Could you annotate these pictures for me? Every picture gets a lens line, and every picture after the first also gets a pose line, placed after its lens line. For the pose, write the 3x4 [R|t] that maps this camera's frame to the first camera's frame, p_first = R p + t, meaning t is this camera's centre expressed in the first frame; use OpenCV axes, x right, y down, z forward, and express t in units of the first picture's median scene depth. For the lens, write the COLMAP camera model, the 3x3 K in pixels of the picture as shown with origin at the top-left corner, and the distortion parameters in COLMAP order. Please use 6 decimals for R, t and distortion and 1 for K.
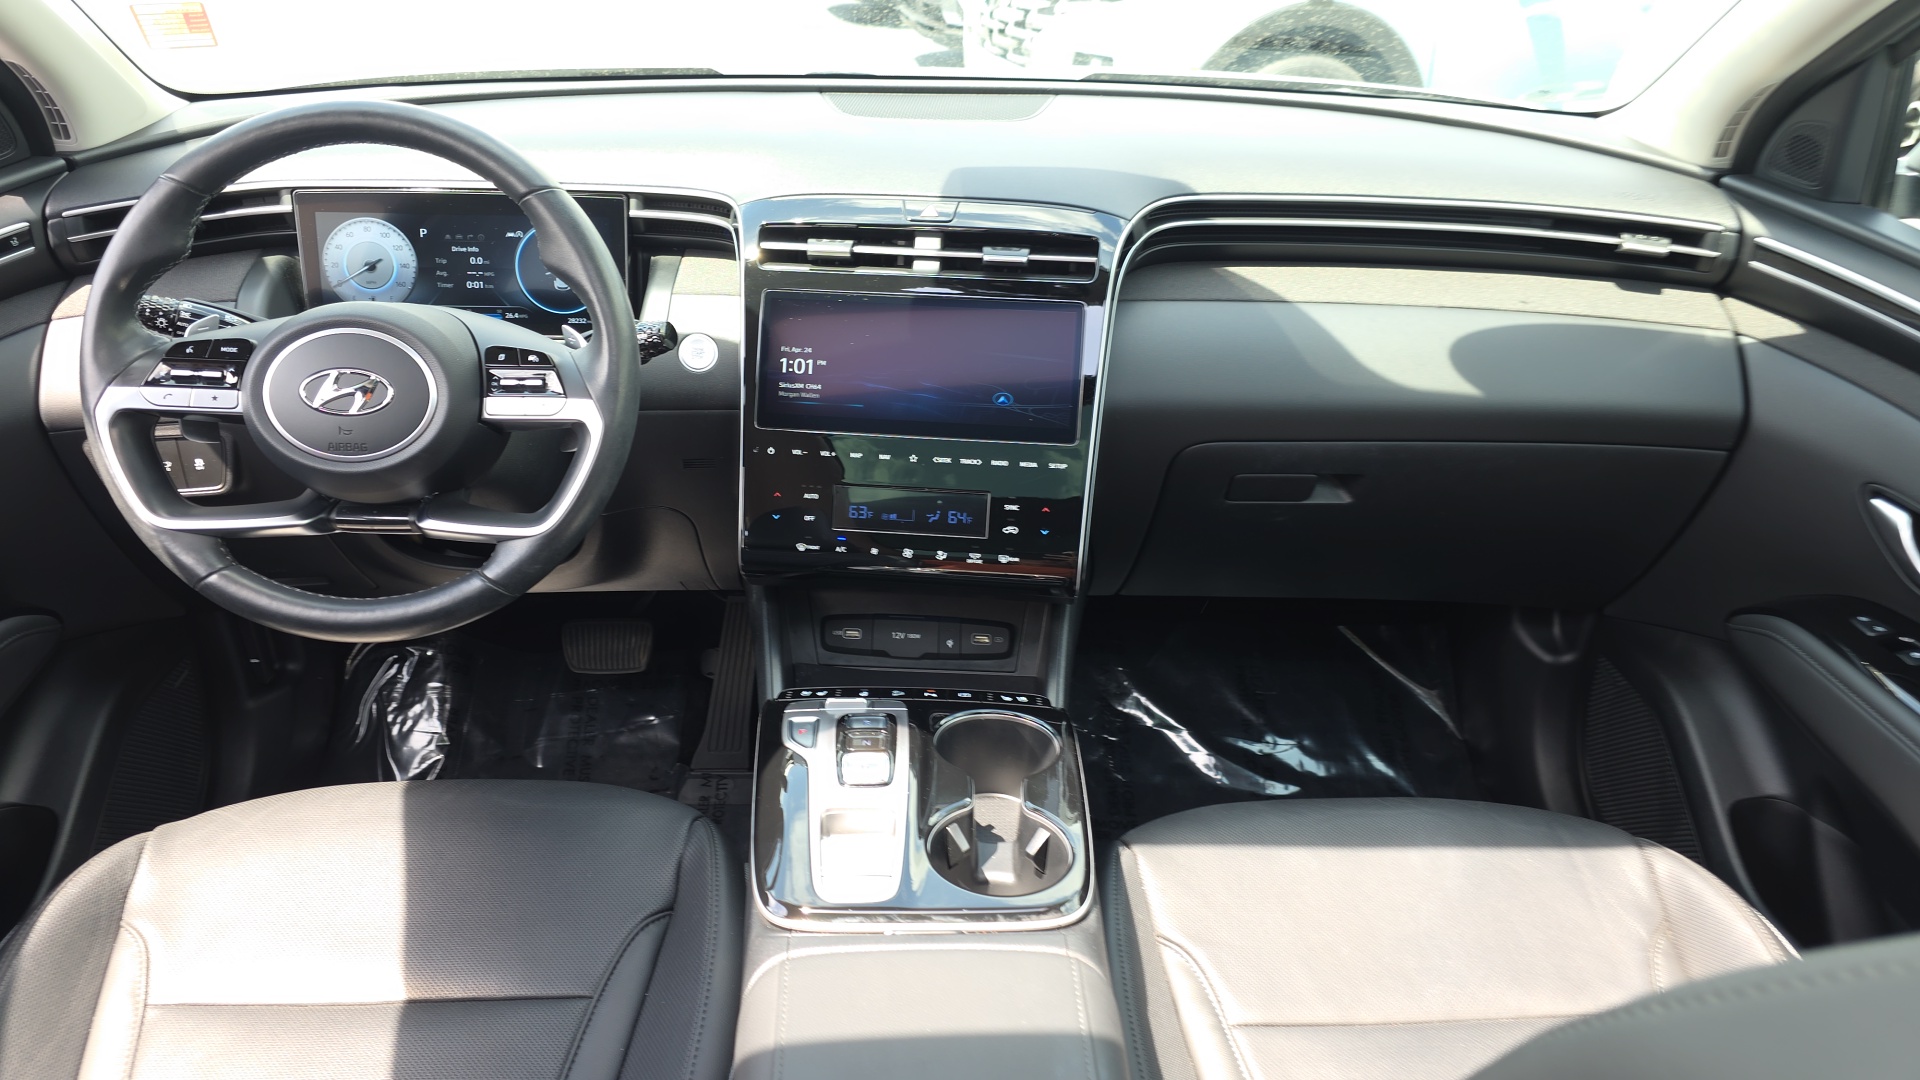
lens RADIAL K [[1297.2, 0, 938.3], [0, 1297.2, 536.8], [0, 0, 1]] dist [0.053846, -0.057946]
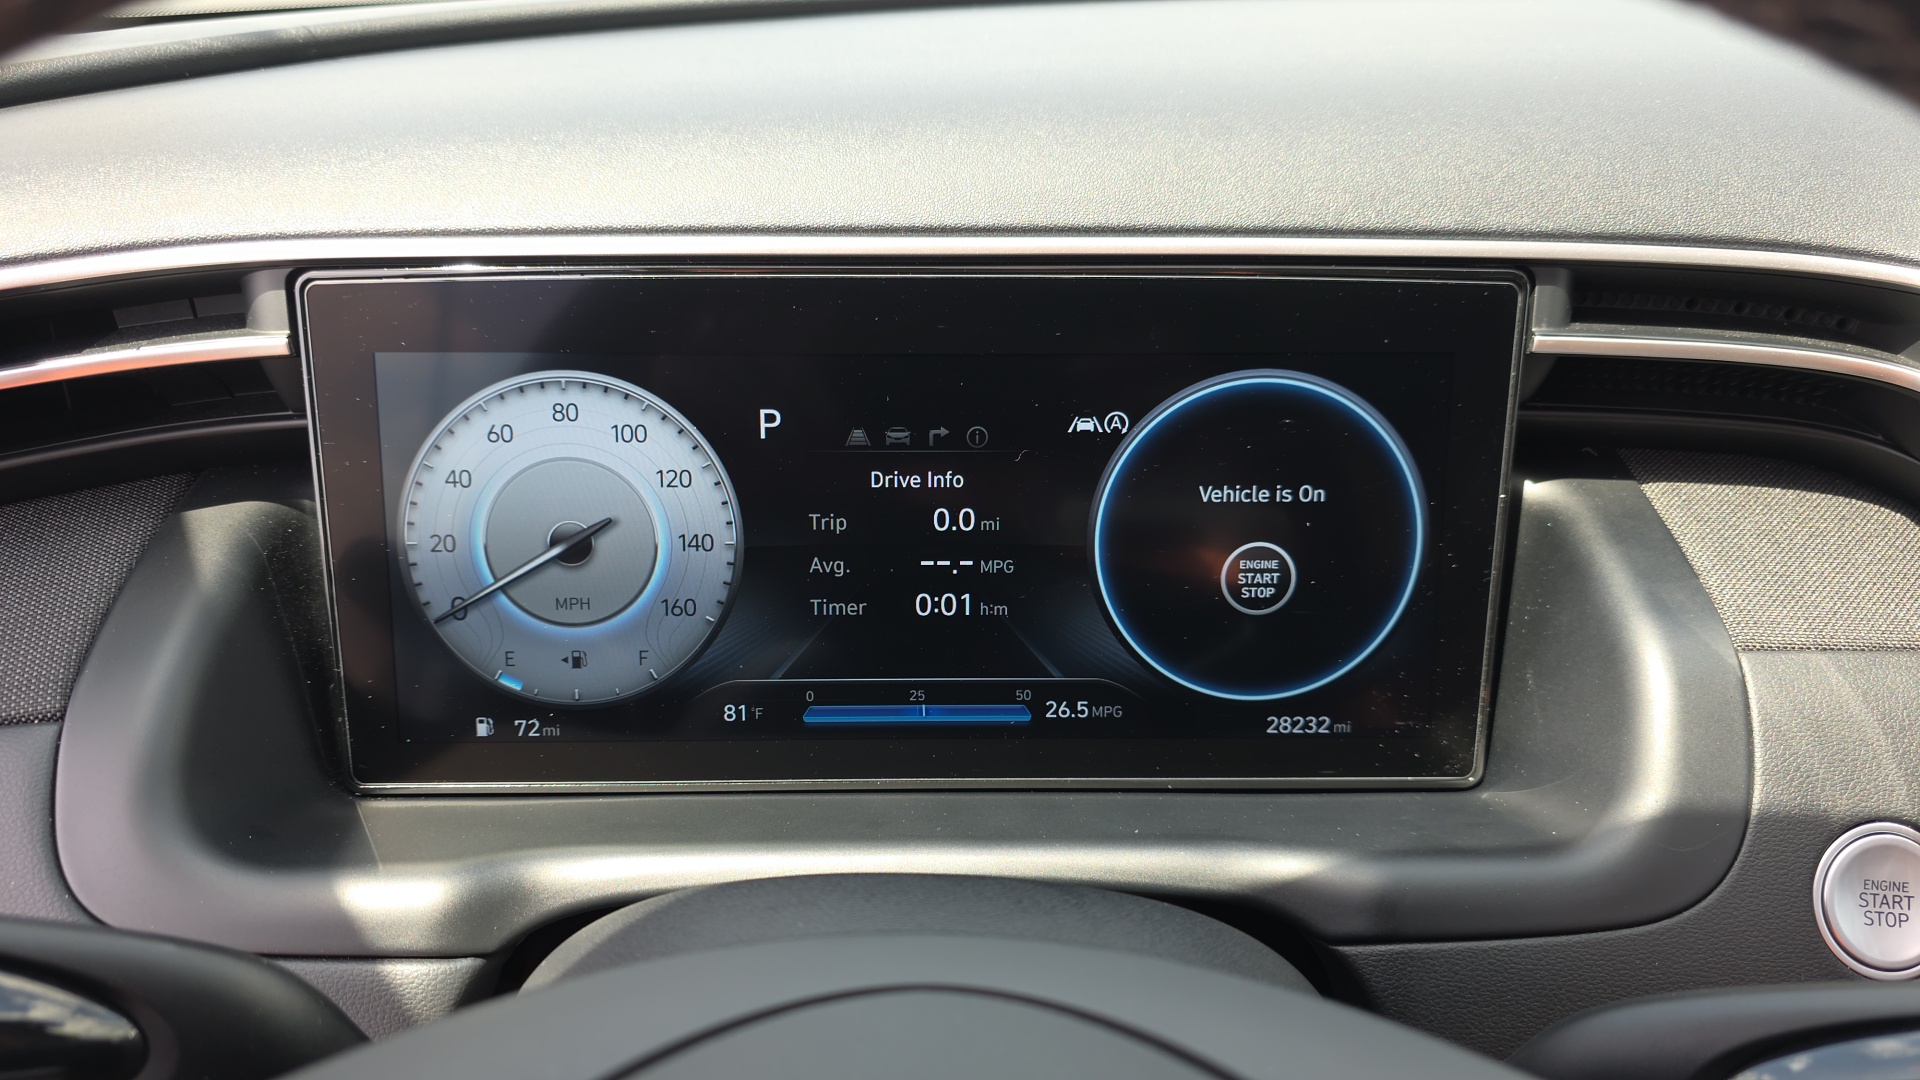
lens RADIAL K [[1297.2, 0, 942.2], [0, 1297.2, 508.5], [0, 0, 1]] dist [0.053846, -0.057946]
pose [[0.999790, -0.005660, -0.019690, -0.352623], [0.004512, 0.998313, -0.057889, -0.199080], [0.019985, 0.057788, 0.998129, 0.733353]]
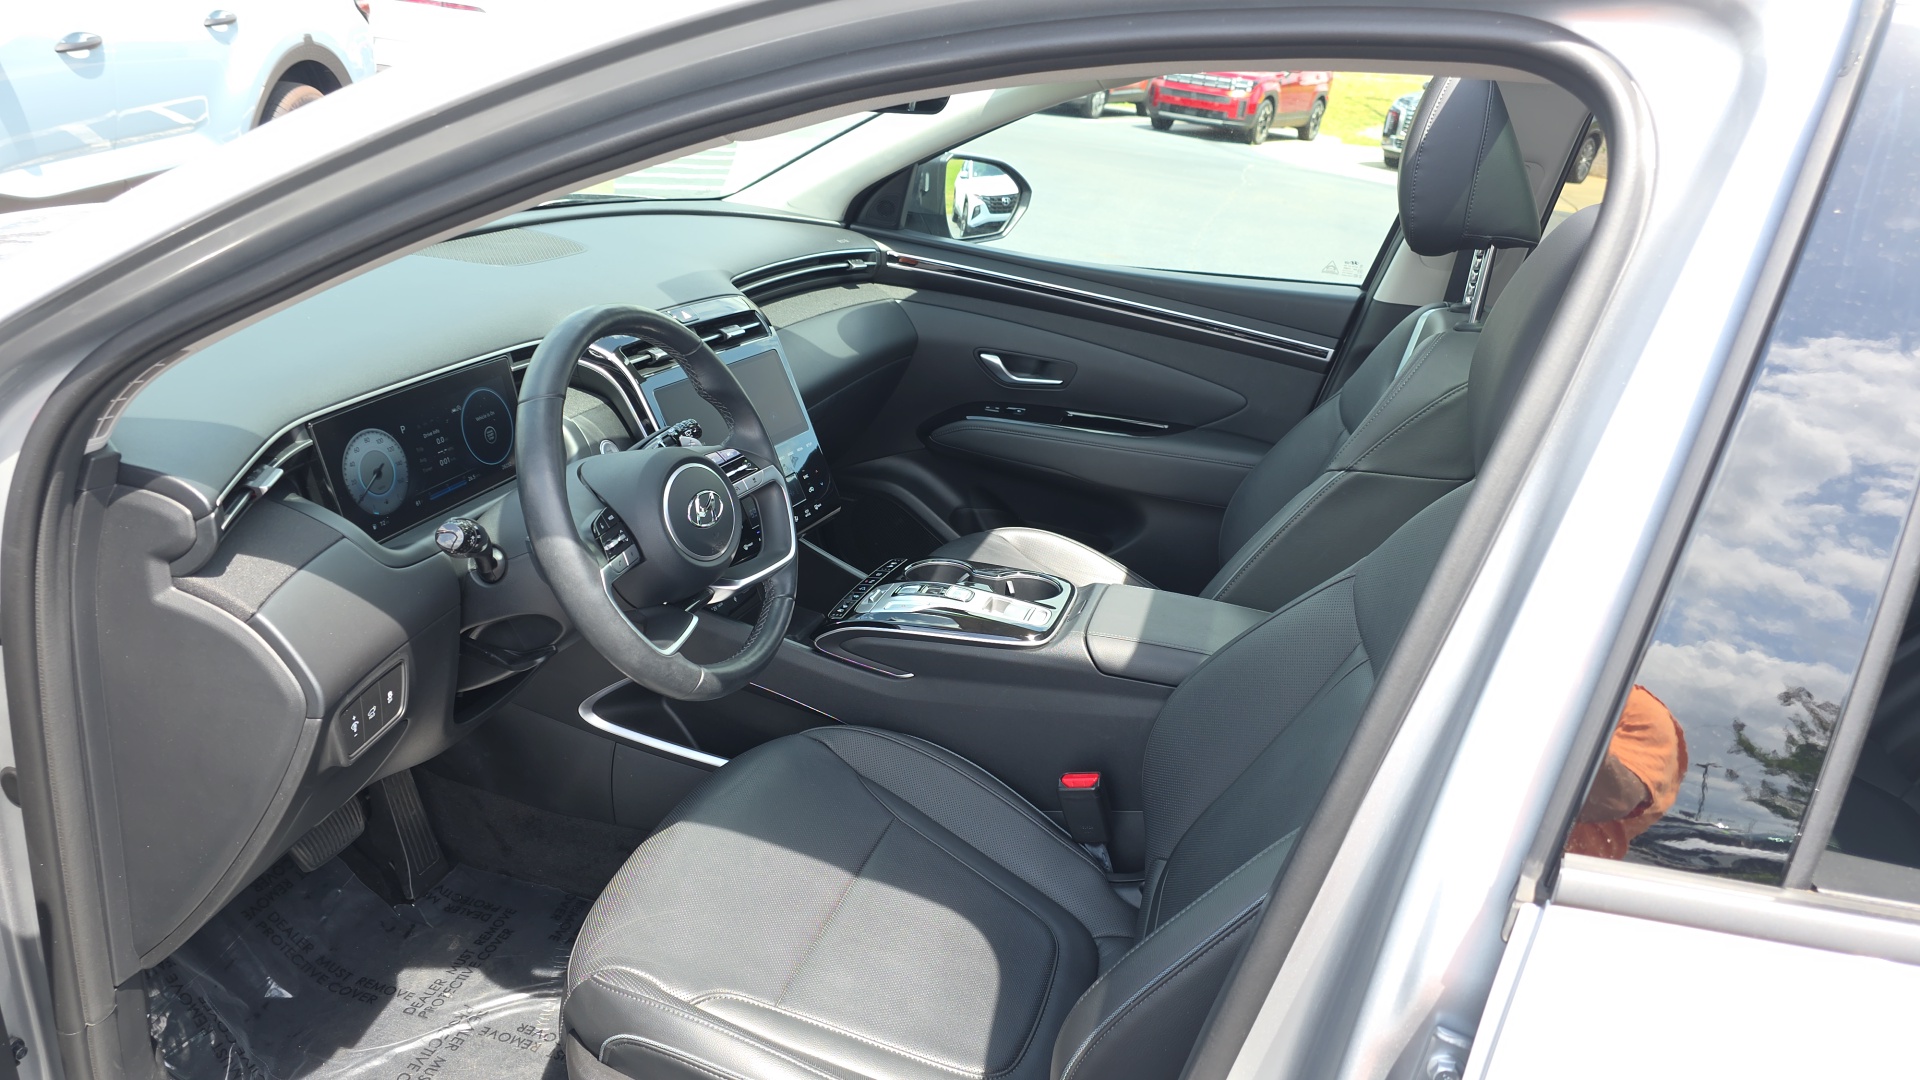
lens RADIAL K [[1297.2, 0, 999.8], [0, 1297.2, 524.5], [0, 0, 1]] dist [0.053846, -0.057946]
pose [[0.299315, -0.337836, 0.892344, -1.246455], [0.352052, 0.908335, 0.225802, -0.231586], [-0.886831, 0.246566, 0.390814, 0.151007]]
